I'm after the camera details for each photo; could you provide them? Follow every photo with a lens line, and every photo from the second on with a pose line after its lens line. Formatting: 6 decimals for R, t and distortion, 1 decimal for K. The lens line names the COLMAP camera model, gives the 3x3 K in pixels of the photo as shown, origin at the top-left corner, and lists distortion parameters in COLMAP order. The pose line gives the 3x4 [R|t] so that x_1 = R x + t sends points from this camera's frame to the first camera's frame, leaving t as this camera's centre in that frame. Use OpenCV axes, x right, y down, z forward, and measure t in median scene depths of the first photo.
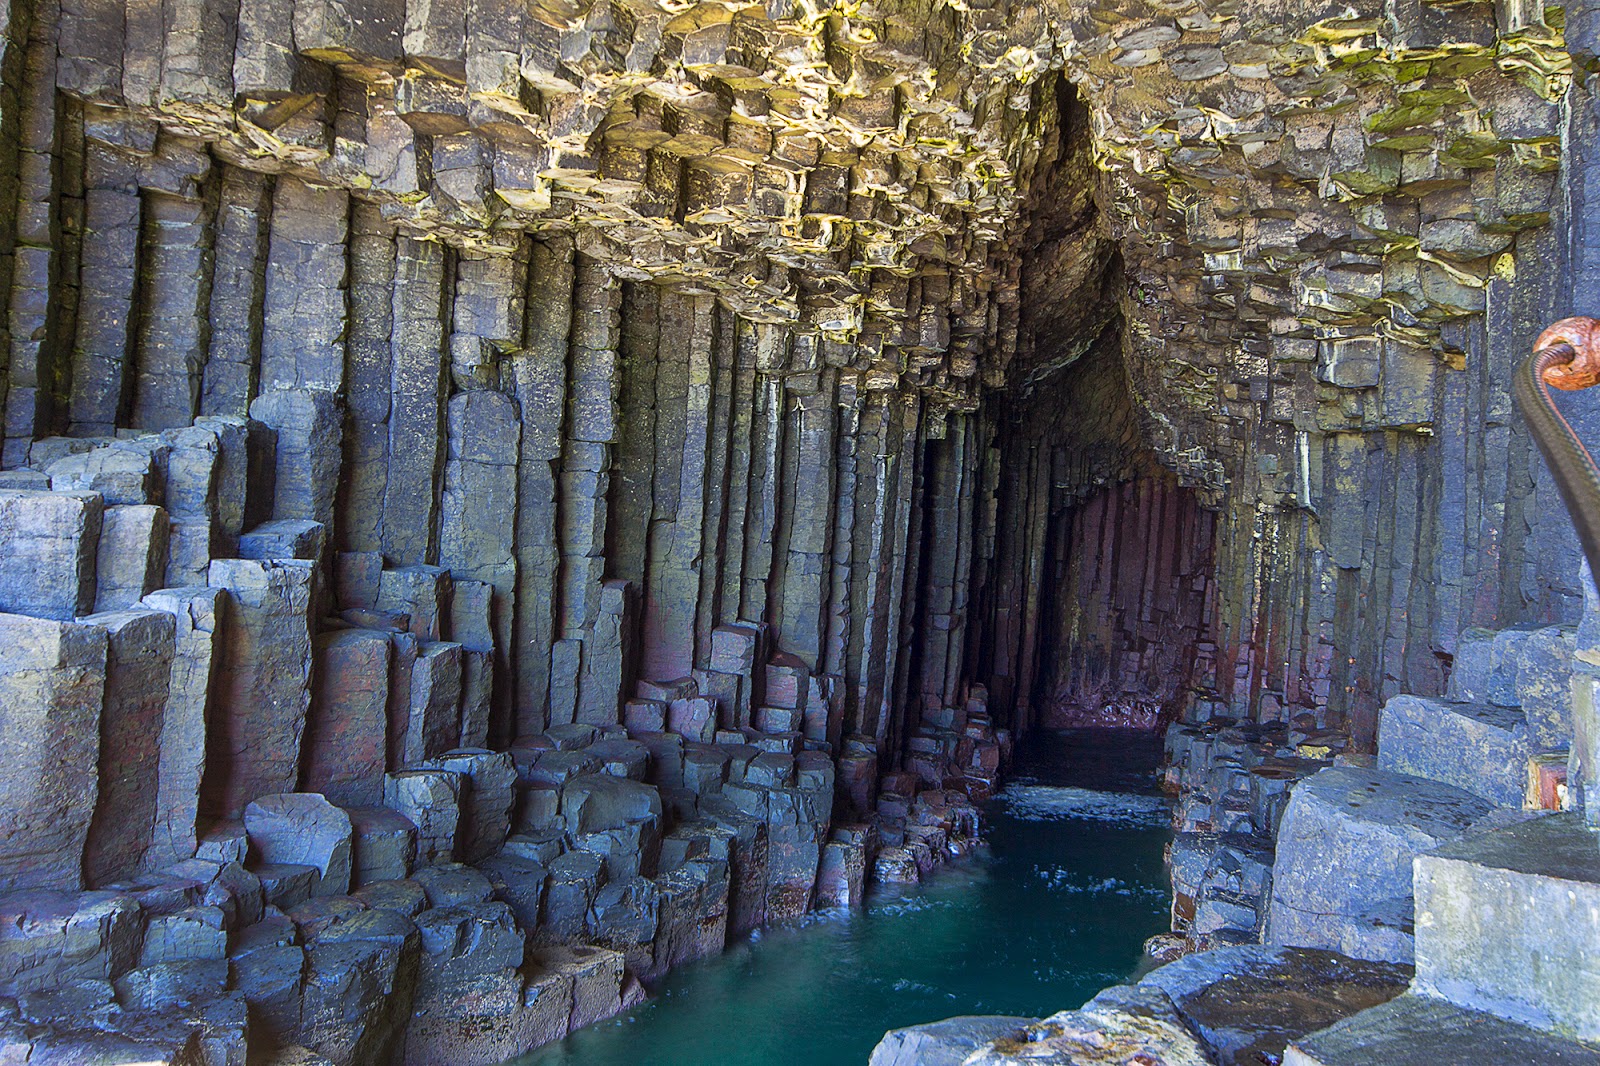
lens RADIAL K [[1185.7, 0, 800.0], [0, 1185.7, 533.0], [0, 0, 1]] dist [0.003225, 0.006410]
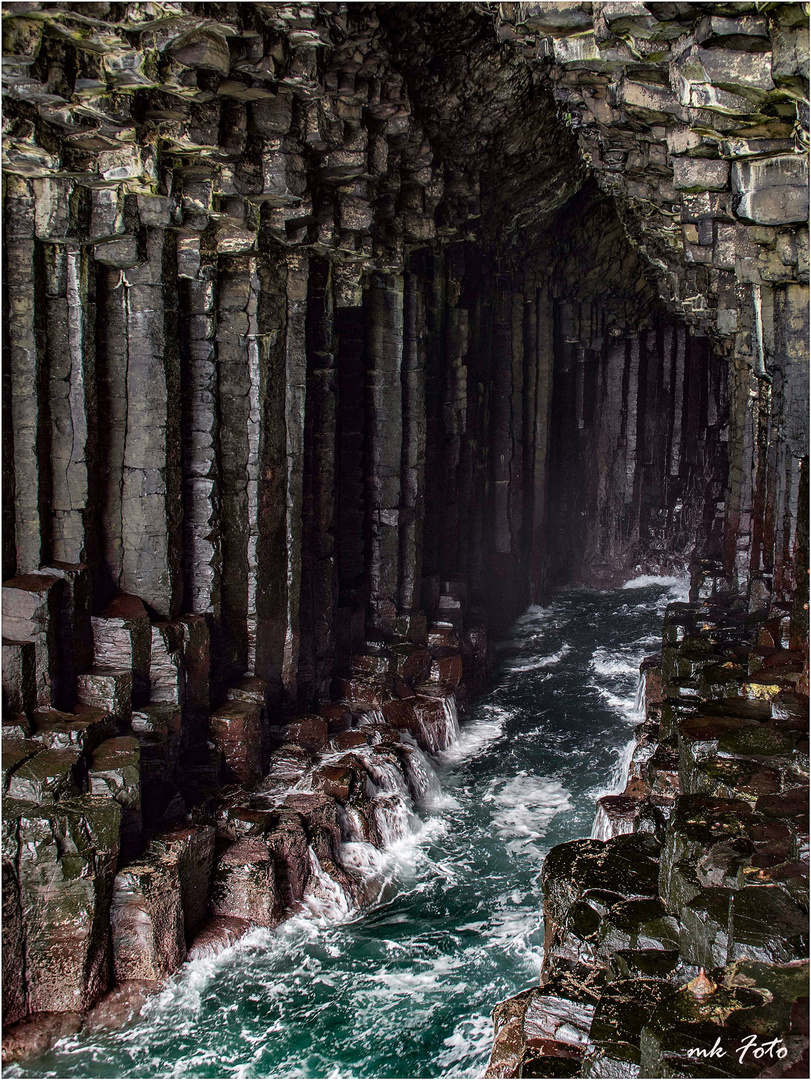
lens RADIAL K [[1189.4, 0, 405.5], [0, 1189.4, 540.0], [0, 0, 1]] dist [-0.133941, 0.020051]
pose [[0.997511, -0.060989, 0.035384, 0.149266], [0.056120, 0.990538, 0.125237, -0.025041], [-0.042687, -0.122939, 0.991496, 0.209679]]
